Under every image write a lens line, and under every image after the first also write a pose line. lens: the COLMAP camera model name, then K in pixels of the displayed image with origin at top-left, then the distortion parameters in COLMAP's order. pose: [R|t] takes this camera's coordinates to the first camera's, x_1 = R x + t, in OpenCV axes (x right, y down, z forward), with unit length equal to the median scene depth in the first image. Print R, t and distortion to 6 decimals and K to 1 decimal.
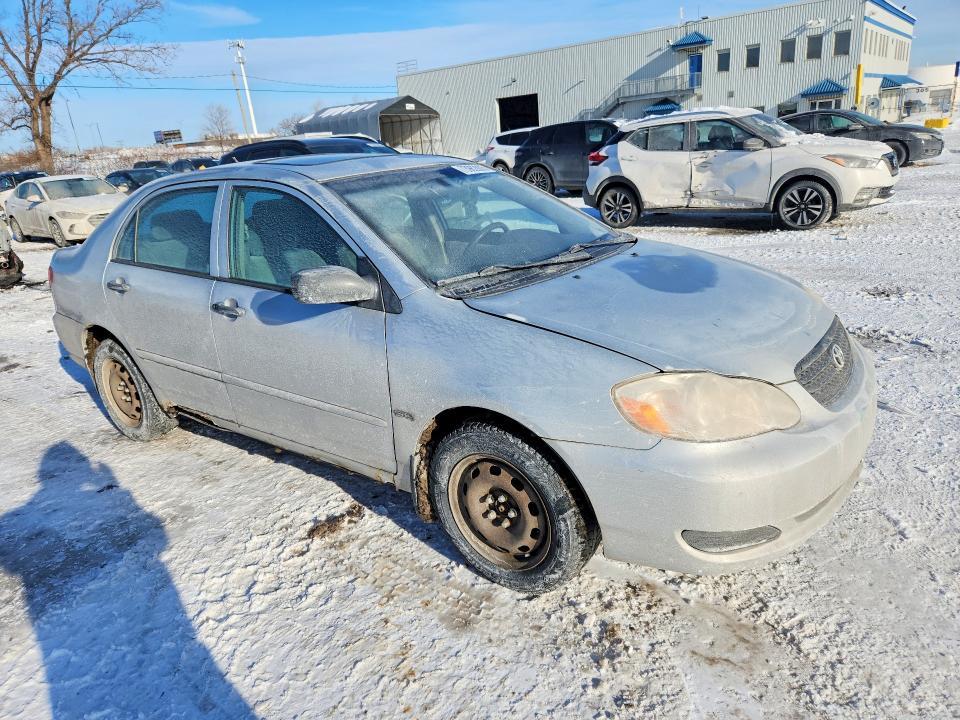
lens RADIAL K [[704.8, 0, 474.6], [0, 704.8, 361.6], [0, 0, 1]] dist [0.043084, -0.012476]
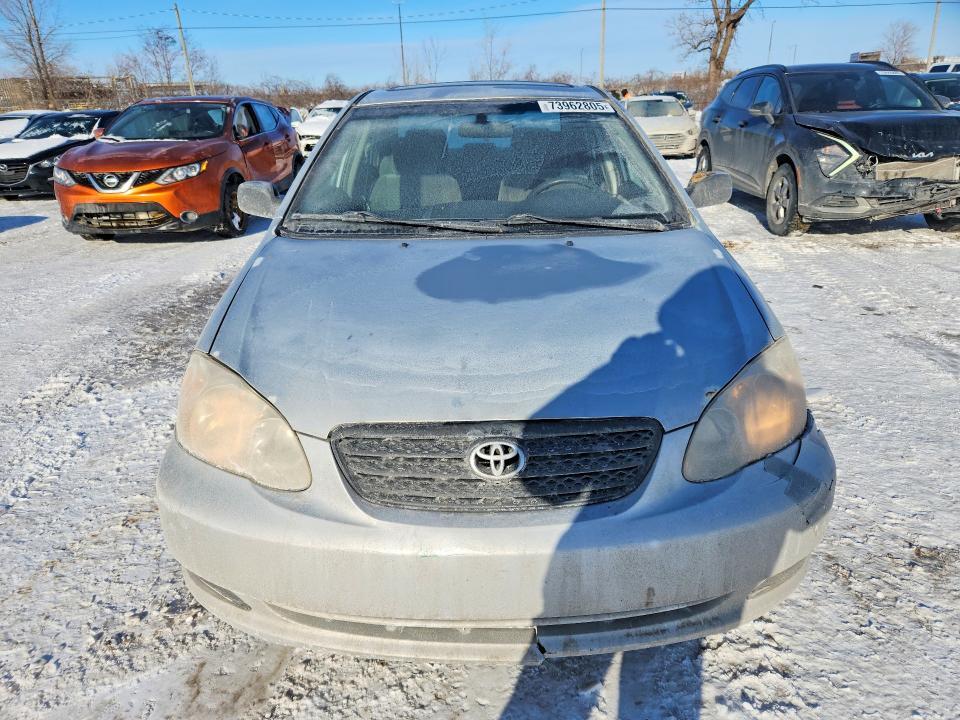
lens RADIAL K [[704.8, 0, 479.3], [0, 704.8, 359.6], [0, 0, 1]] dist [0.043084, -0.012476]
pose [[0.556676, 0.341853, -0.757132, 0.887521], [-0.268886, 0.936490, 0.225139, -0.208757], [0.786011, 0.078253, 0.613241, 0.584403]]
